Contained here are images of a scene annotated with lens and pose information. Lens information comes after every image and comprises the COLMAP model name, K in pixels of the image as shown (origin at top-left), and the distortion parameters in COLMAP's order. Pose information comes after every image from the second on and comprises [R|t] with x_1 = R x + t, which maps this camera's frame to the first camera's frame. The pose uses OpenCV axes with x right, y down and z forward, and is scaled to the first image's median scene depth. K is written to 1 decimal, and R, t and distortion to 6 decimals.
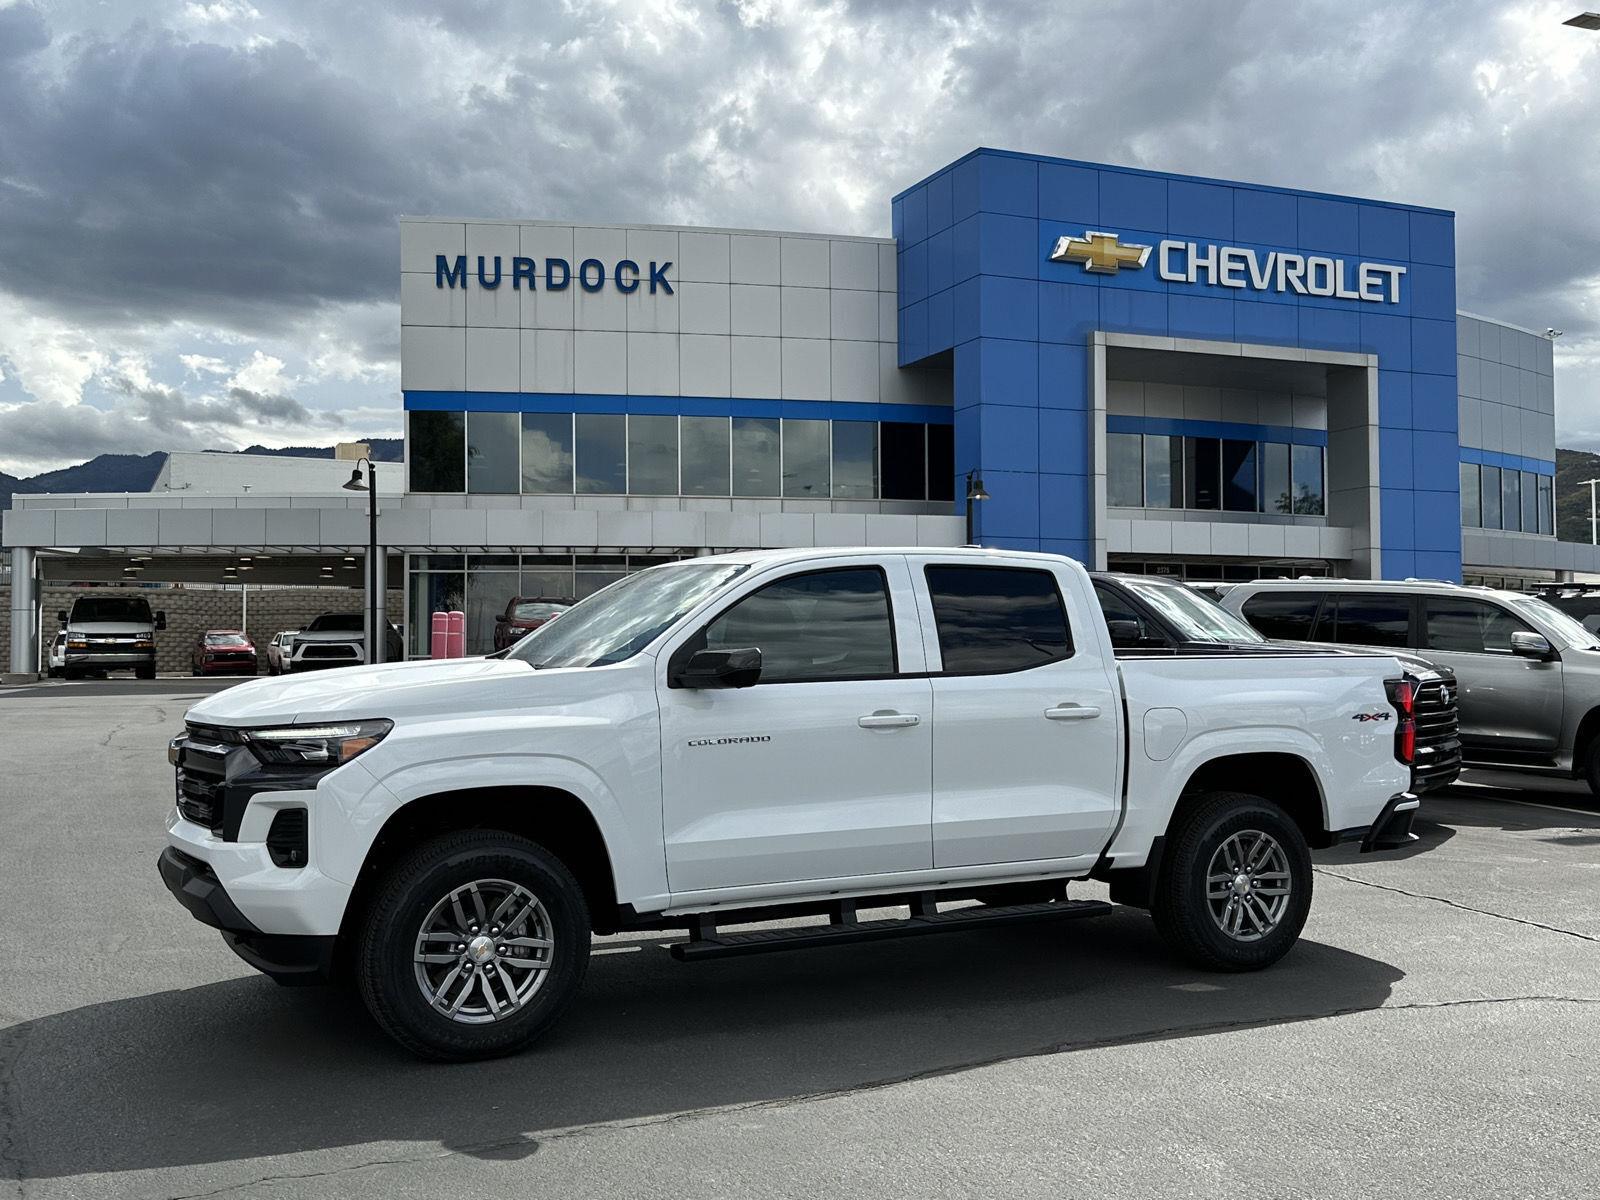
lens RADIAL K [[1646.2, 0, 850.5], [0, 1646.2, 597.3], [0, 0, 1]] dist [0.182946, -0.467809]
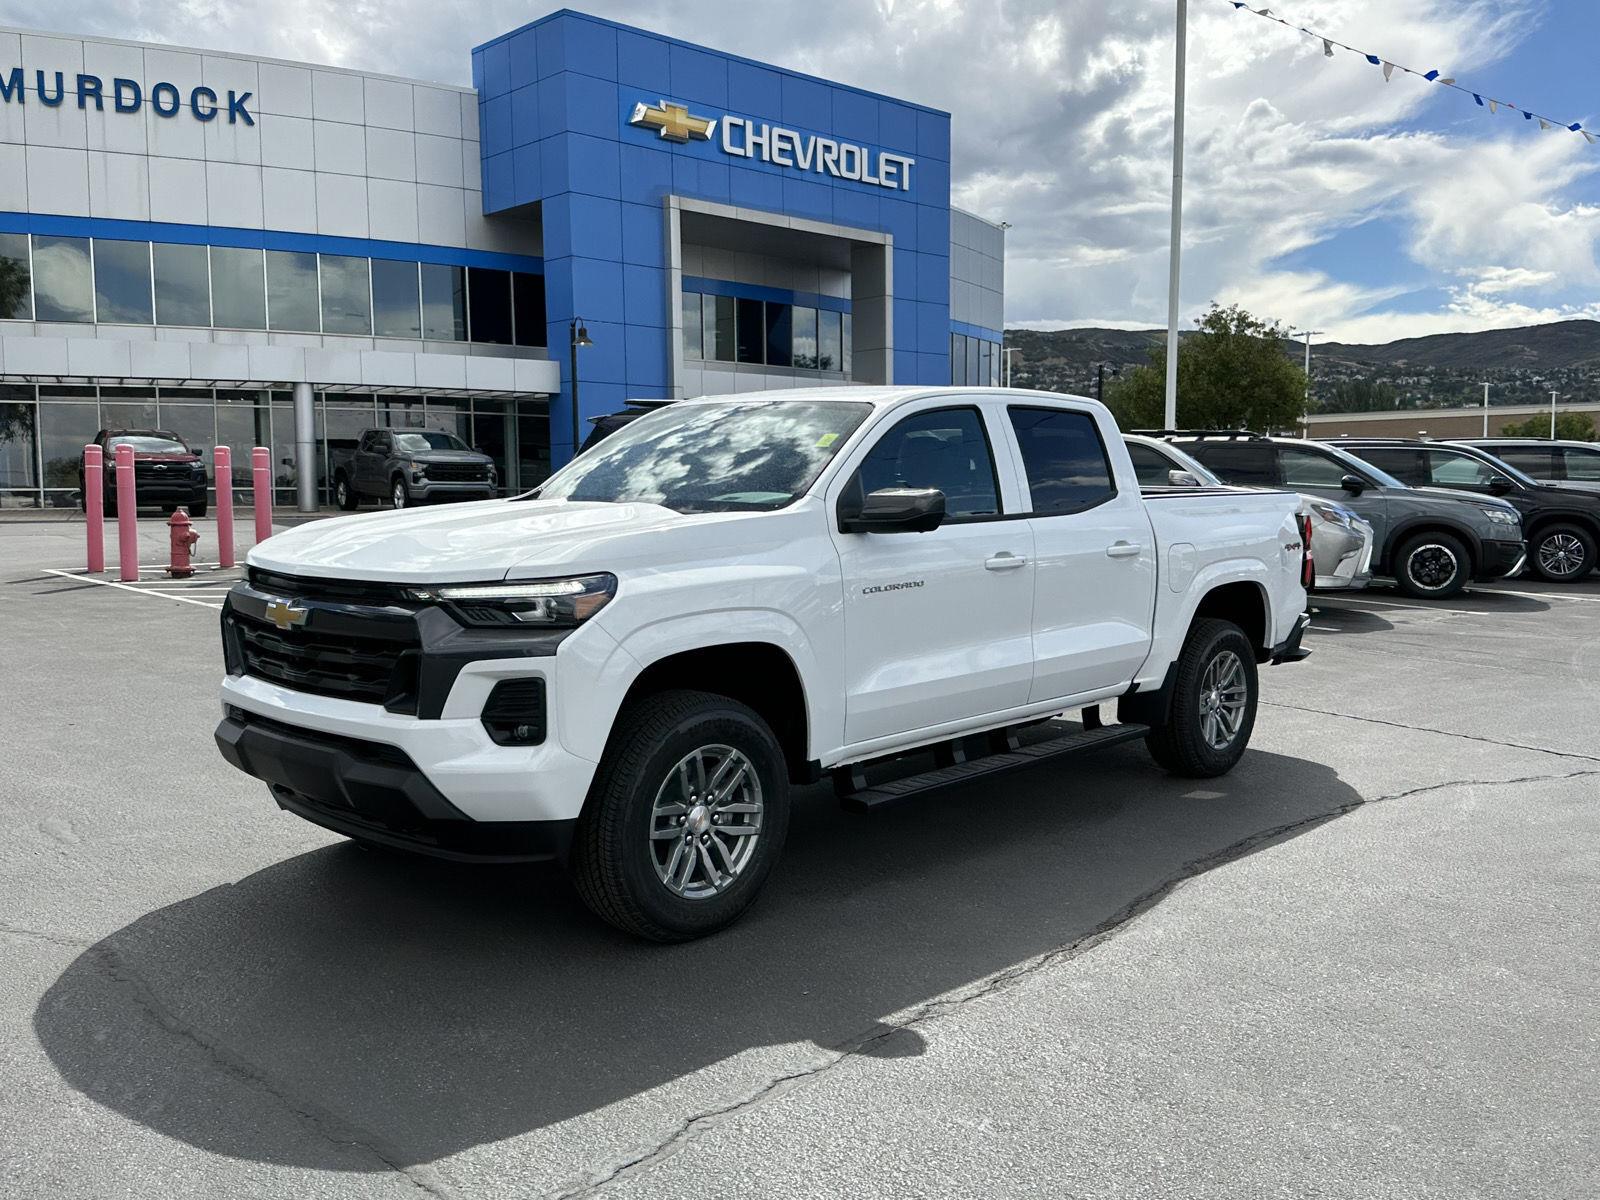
lens RADIAL K [[1402.6, 0, 800.0], [0, 1402.6, 600.0], [0, 0, 1]] dist [0.124987, -0.198238]
pose [[0.944716, -0.027321, 0.326748, -0.085805], [-0.010154, 0.993607, 0.112440, 0.000667], [-0.327731, -0.109542, 0.938399, 0.054816]]
